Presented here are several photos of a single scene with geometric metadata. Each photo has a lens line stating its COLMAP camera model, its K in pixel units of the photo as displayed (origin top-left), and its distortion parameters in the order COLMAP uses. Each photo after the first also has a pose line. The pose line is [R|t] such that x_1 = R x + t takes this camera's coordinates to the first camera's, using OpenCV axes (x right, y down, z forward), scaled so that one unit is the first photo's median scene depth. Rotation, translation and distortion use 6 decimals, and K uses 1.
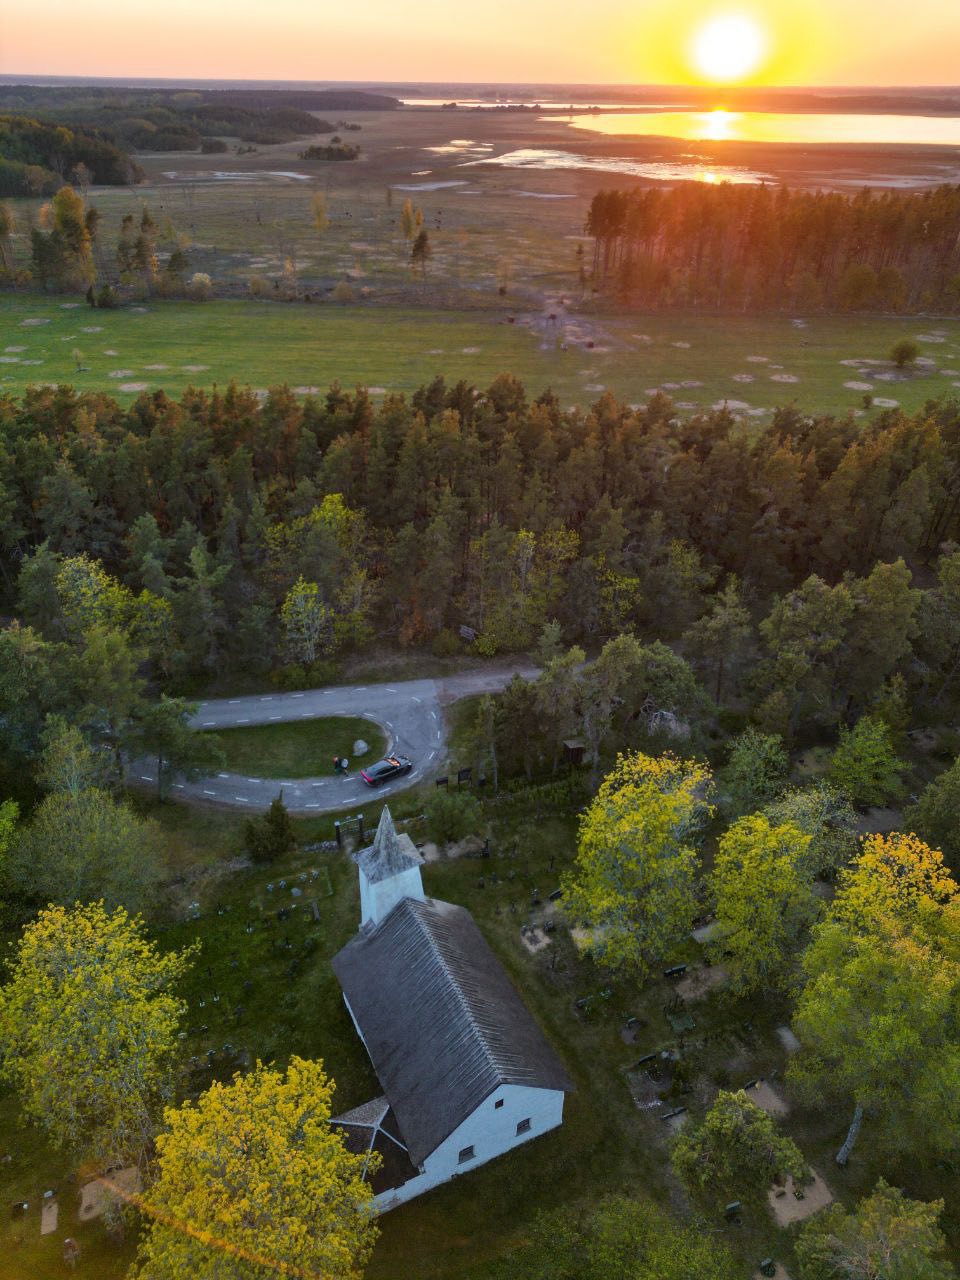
lens RADIAL K [[890.8, 0, 478.4], [0, 890.8, 635.5], [0, 0, 1]] dist [0.087374, -0.090751]
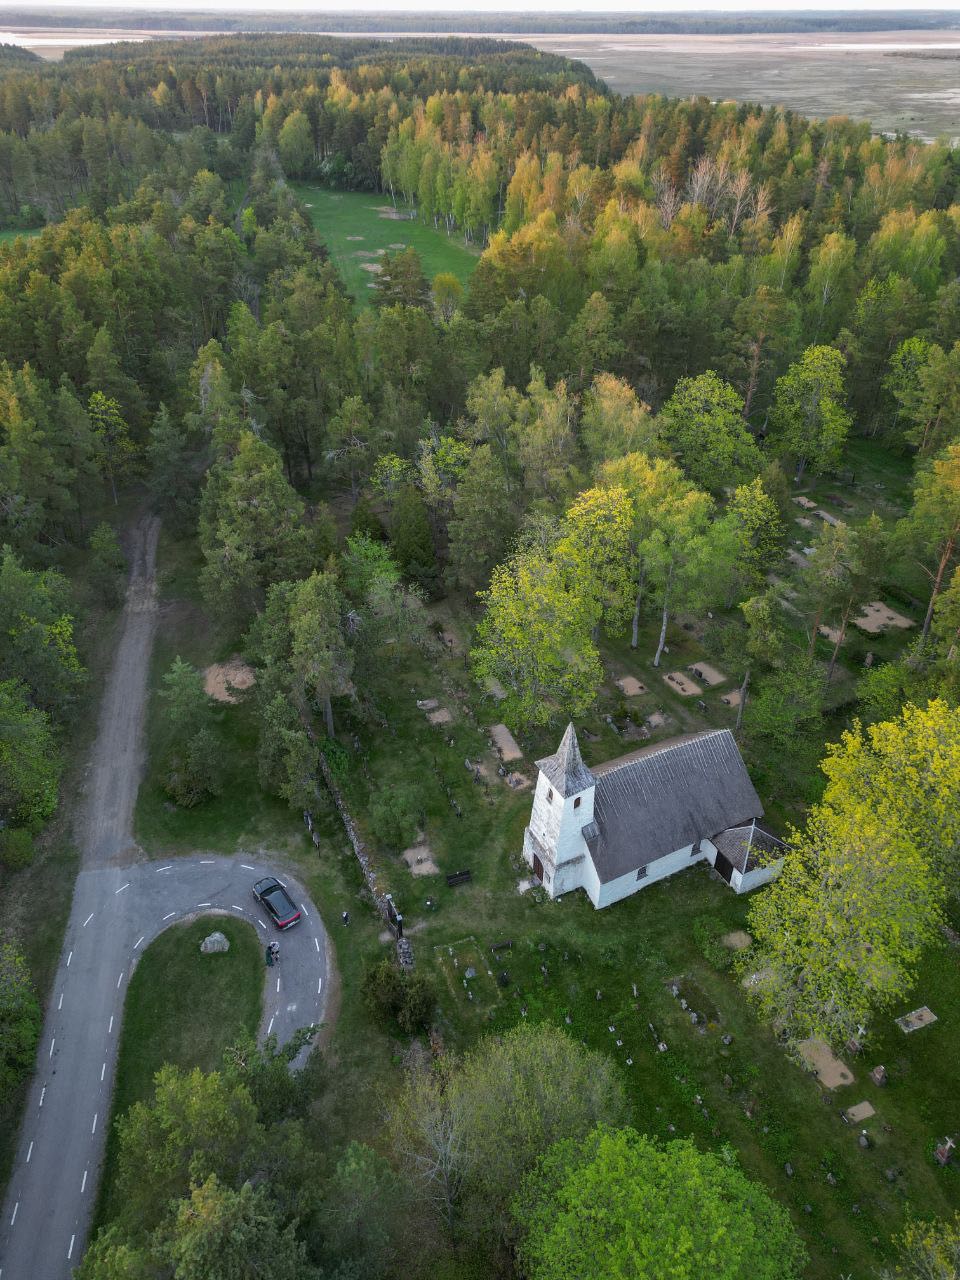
lens RADIAL K [[890.8, 0, 478.4], [0, 890.8, 635.5], [0, 0, 1]] dist [0.087374, -0.090751]
pose [[-0.041395, -0.562560, 0.825719, -0.656162], [0.510281, 0.698616, 0.501547, -0.334040], [-0.859011, 0.442110, 0.258144, 0.553948]]
